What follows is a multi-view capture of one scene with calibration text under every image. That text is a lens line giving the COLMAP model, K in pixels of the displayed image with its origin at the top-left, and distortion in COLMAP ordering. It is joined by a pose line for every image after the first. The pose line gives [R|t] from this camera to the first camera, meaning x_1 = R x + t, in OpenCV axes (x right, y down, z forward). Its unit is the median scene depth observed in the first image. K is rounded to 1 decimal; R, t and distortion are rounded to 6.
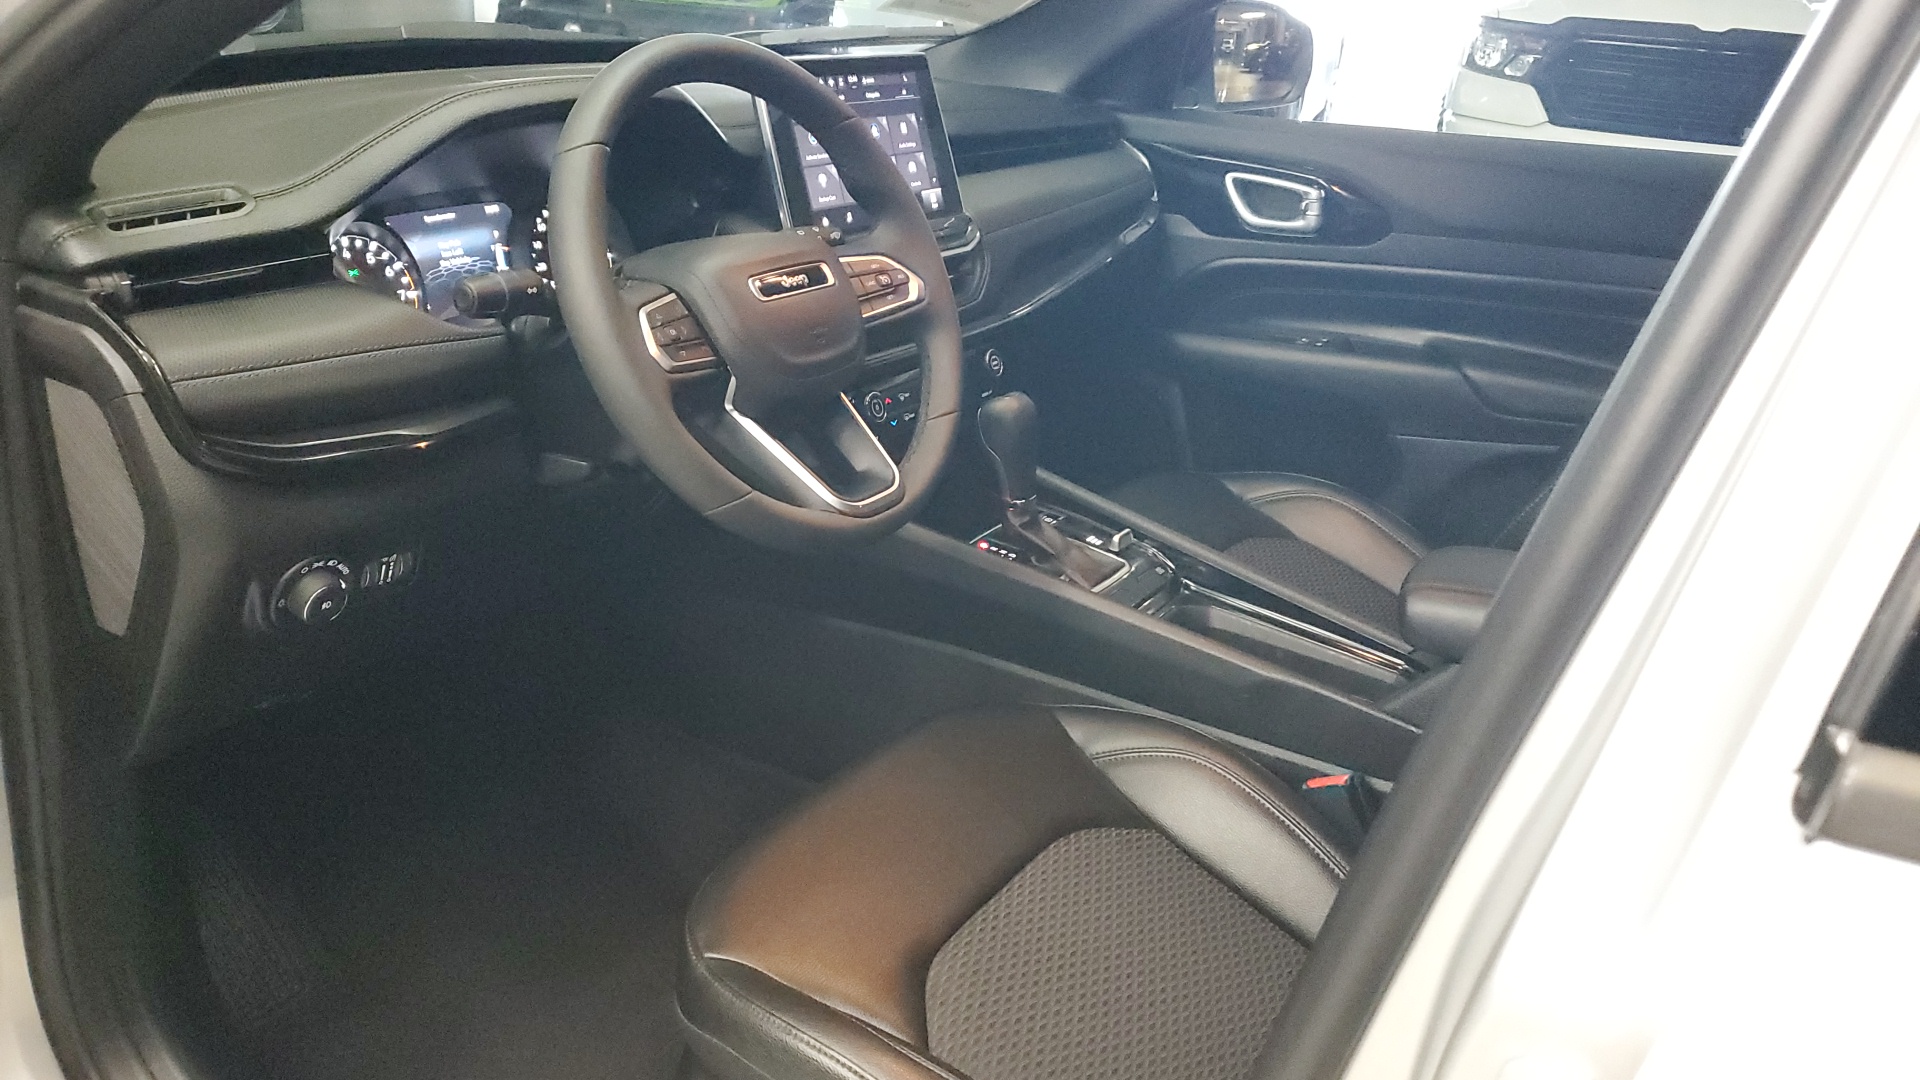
lens RADIAL K [[1505.7, 0, 972.1], [0, 1505.7, 541.6], [0, 0, 1]] dist [0.029066, -0.034275]
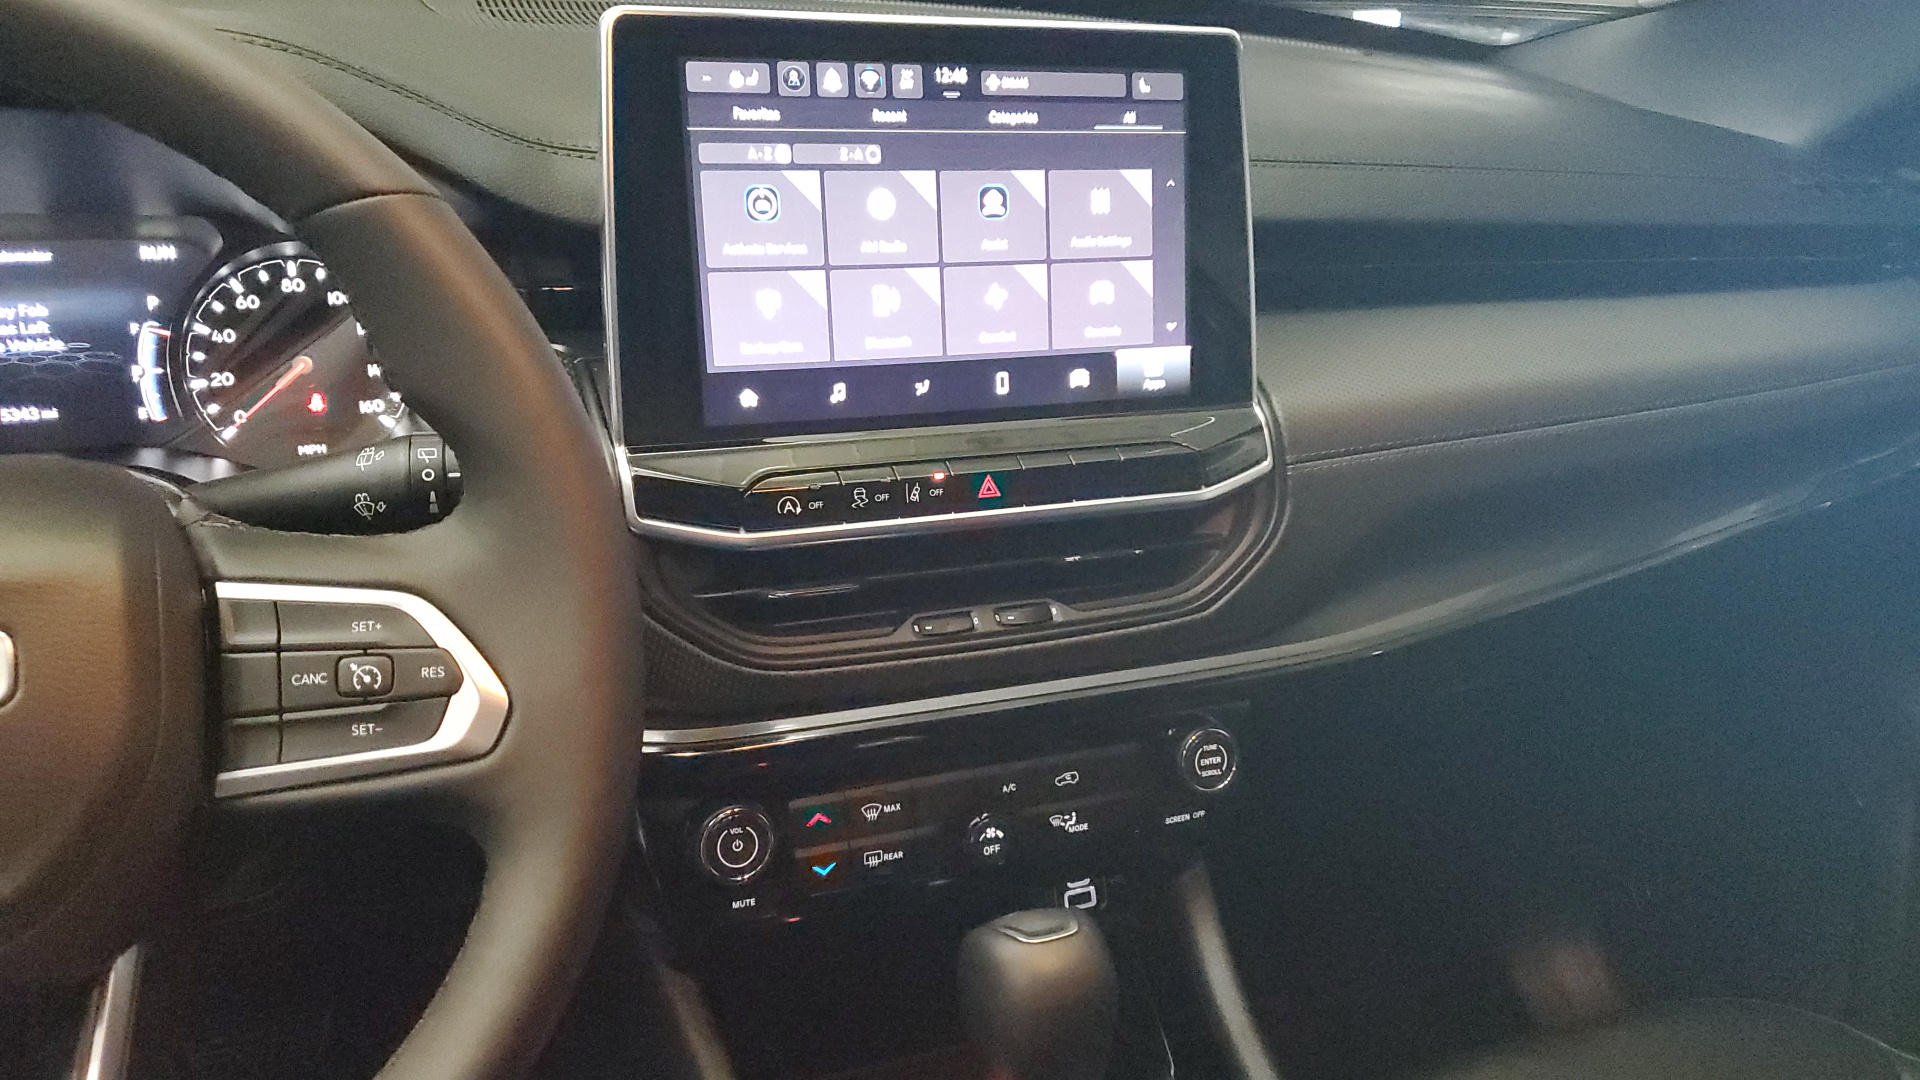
lens RADIAL K [[1505.7, 0, 953.5], [0, 1505.7, 551.7], [0, 0, 1]] dist [0.029066, -0.034275]
pose [[0.808181, 0.271785, -0.522472, 0.206884], [-0.251880, 0.961428, 0.110508, -0.255765], [0.532354, 0.042289, 0.845465, 0.734784]]
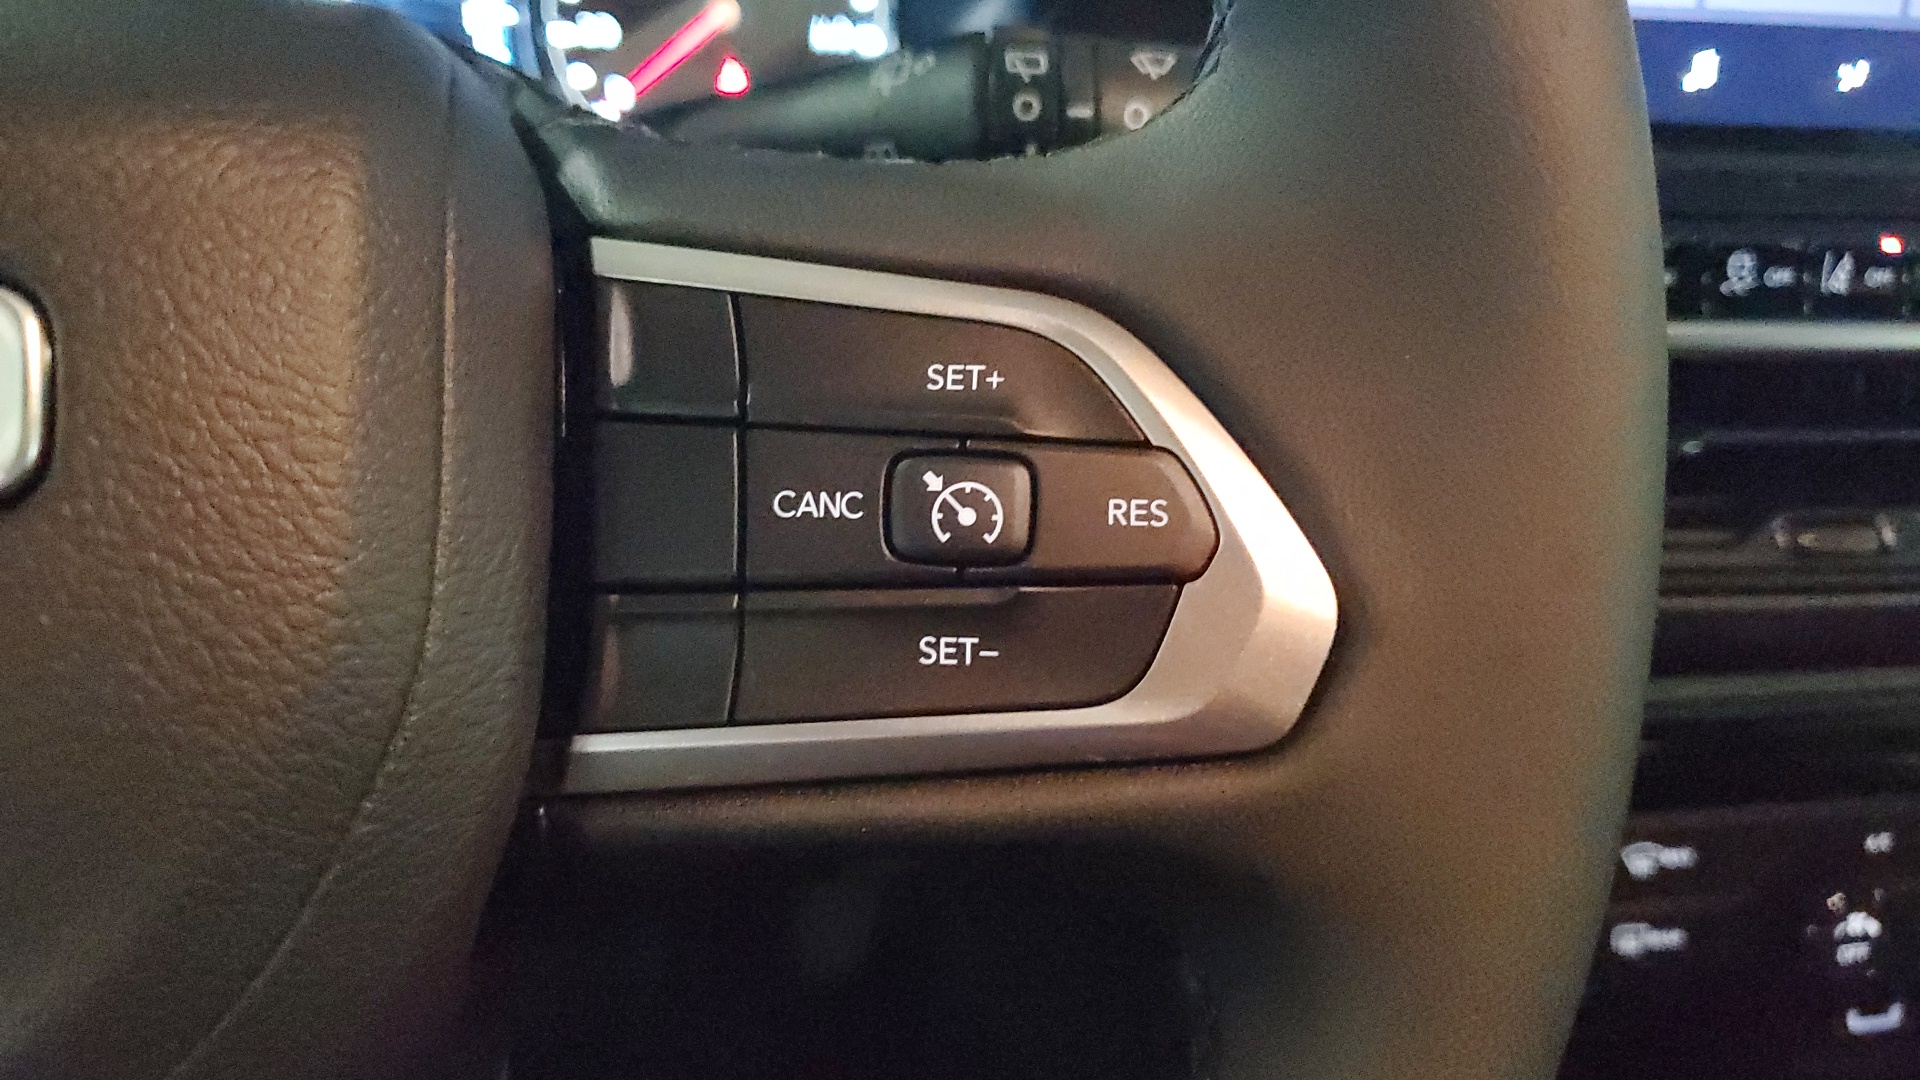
lens RADIAL K [[1505.7, 0, 946.7], [0, 1505.7, 558.1], [0, 0, 1]] dist [0.029066, -0.034275]
pose [[0.662487, 0.385499, -0.642263, 0.019007], [-0.310572, 0.921599, 0.232811, -0.186026], [0.681657, 0.045234, 0.730272, 0.855969]]
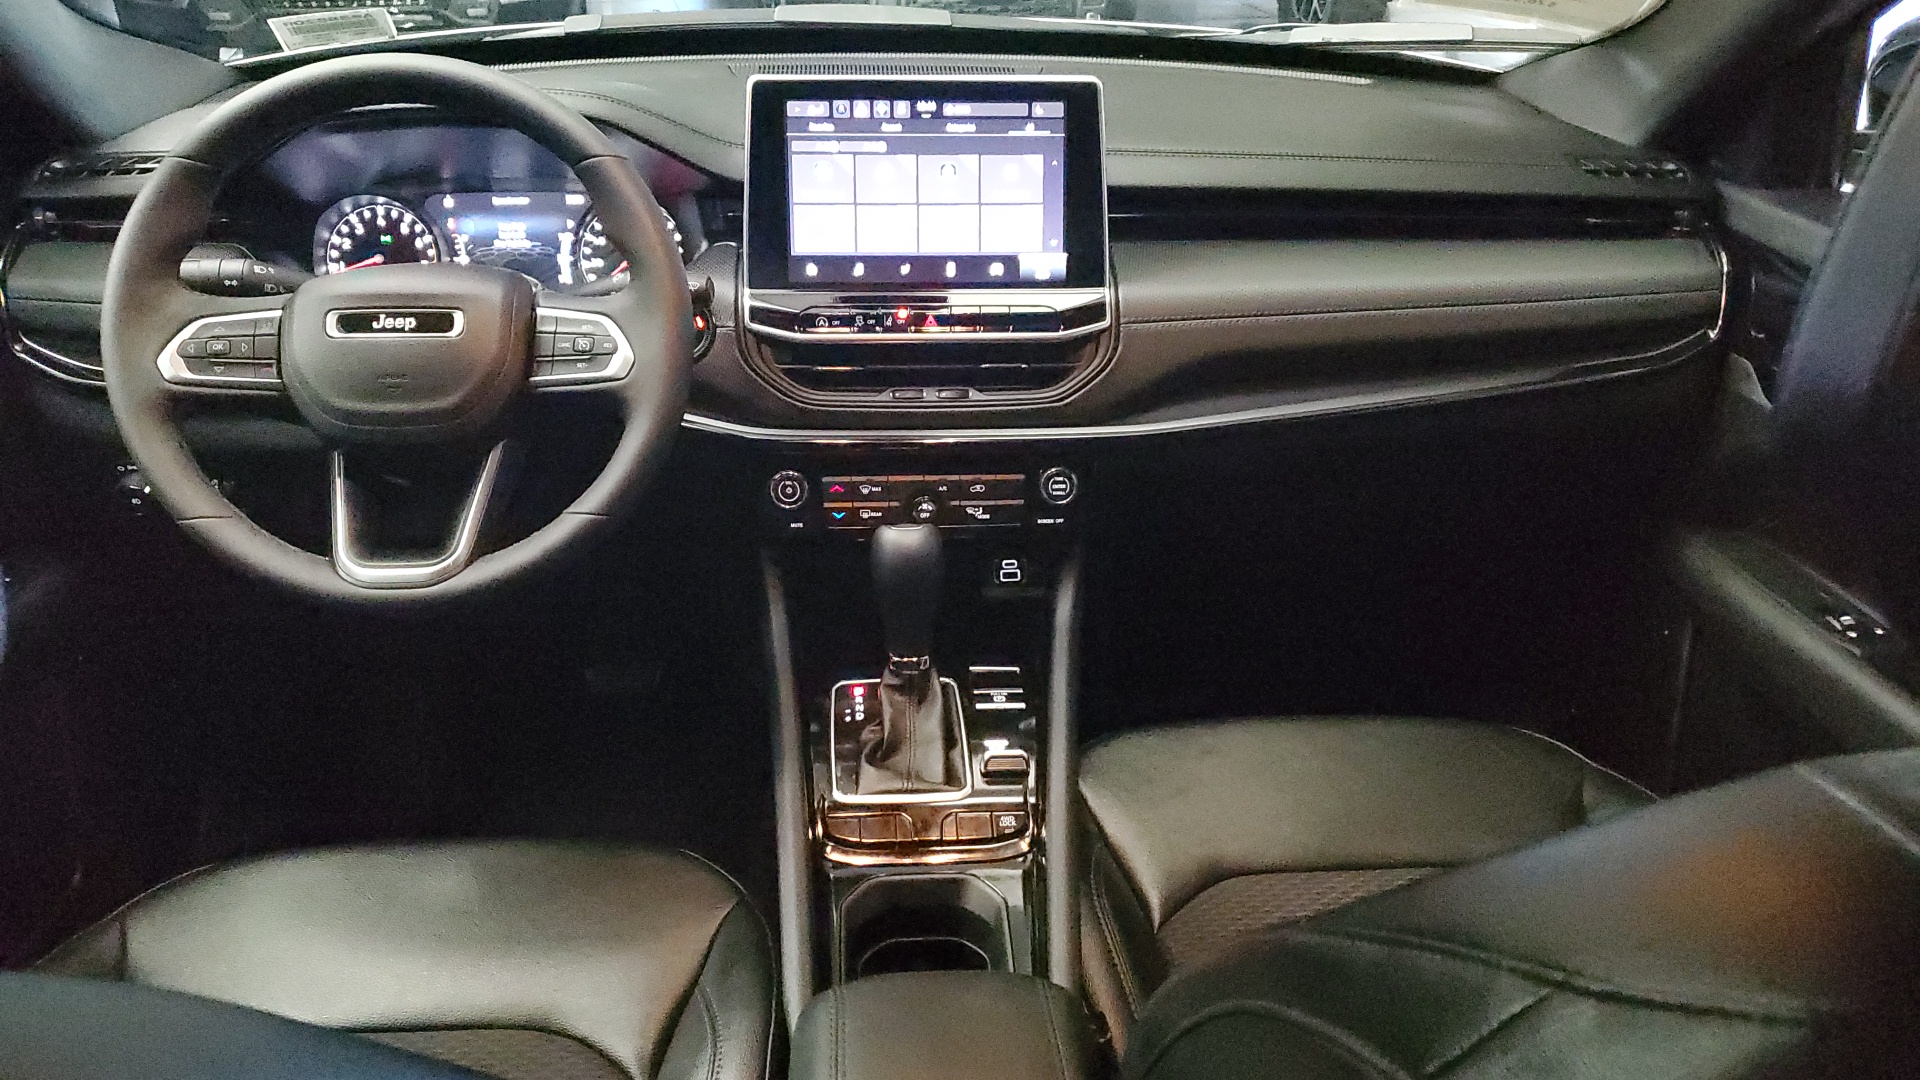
lens RADIAL K [[1505.7, 0, 956.8], [0, 1505.7, 584.9], [0, 0, 1]] dist [0.029066, -0.034275]
pose [[0.573123, 0.336088, -0.747379, 0.727532], [-0.283005, 0.937090, 0.204379, -0.267346], [0.769050, 0.094378, 0.632182, 0.586028]]
